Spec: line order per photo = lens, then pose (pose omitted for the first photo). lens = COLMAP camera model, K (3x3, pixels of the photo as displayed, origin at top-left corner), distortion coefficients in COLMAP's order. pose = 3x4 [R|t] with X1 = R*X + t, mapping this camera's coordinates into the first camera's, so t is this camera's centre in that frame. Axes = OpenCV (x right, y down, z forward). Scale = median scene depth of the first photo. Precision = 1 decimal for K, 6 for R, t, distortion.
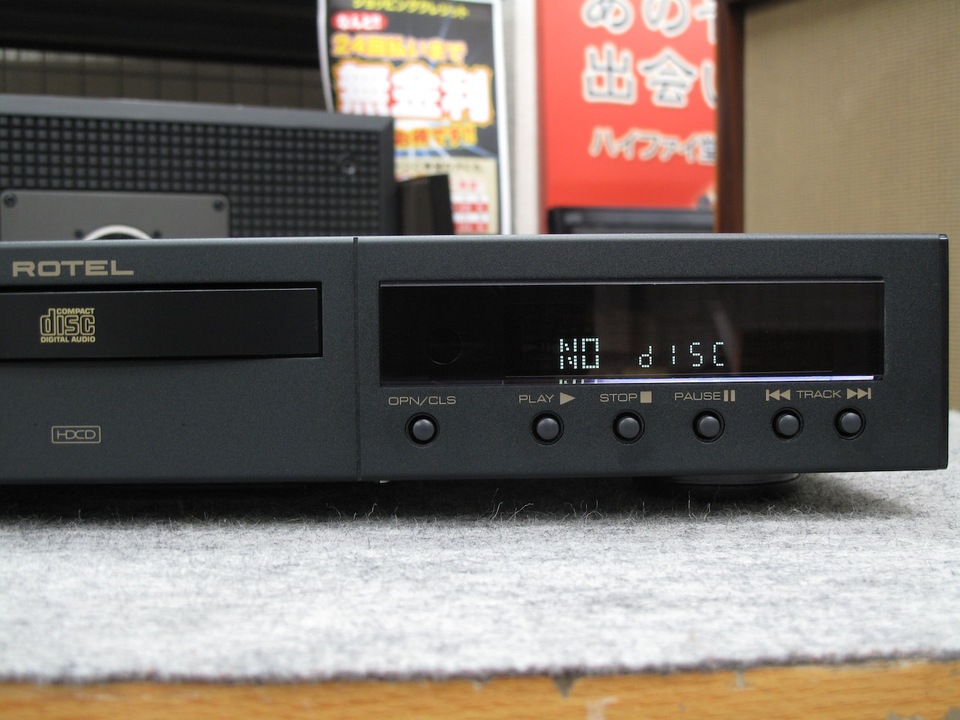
lens RADIAL K [[1159.1, 0, 479.6], [0, 1159.1, 334.2], [0, 0, 1]] dist [-0.092933, 0.000000]
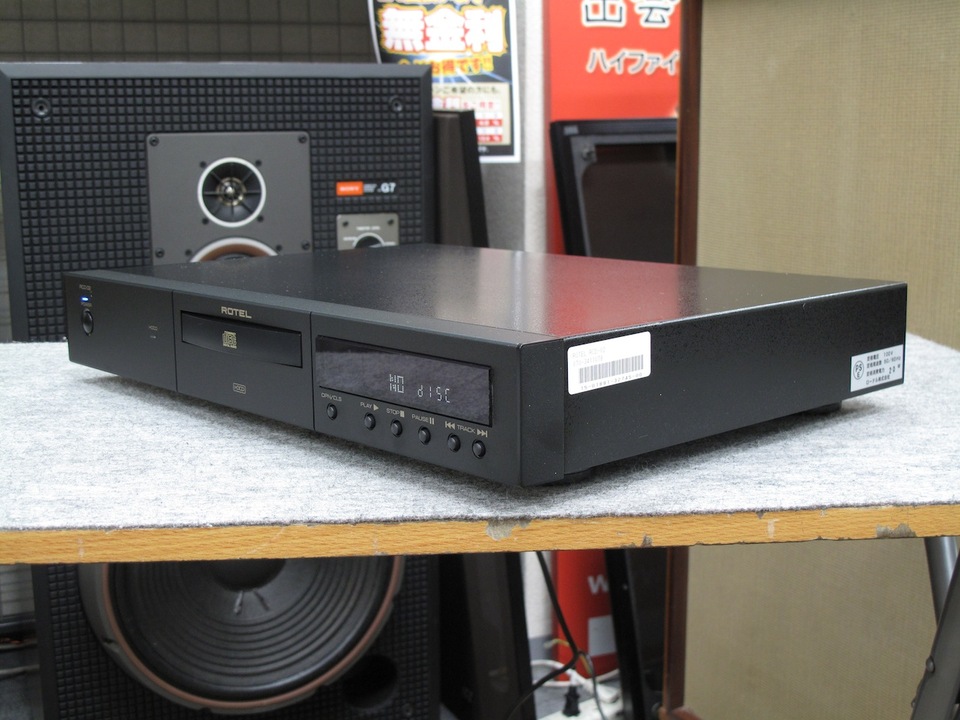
lens RADIAL K [[1274.1, 0, 484.2], [0, 1274.1, 356.0], [0, 0, 1]] dist [-0.064877, 0.000000]
pose [[0.999994, 0.002525, -0.002284, -0.010491], [-0.002148, 0.988356, 0.152146, -0.083380], [0.002641, -0.152141, 0.988355, -0.474290]]
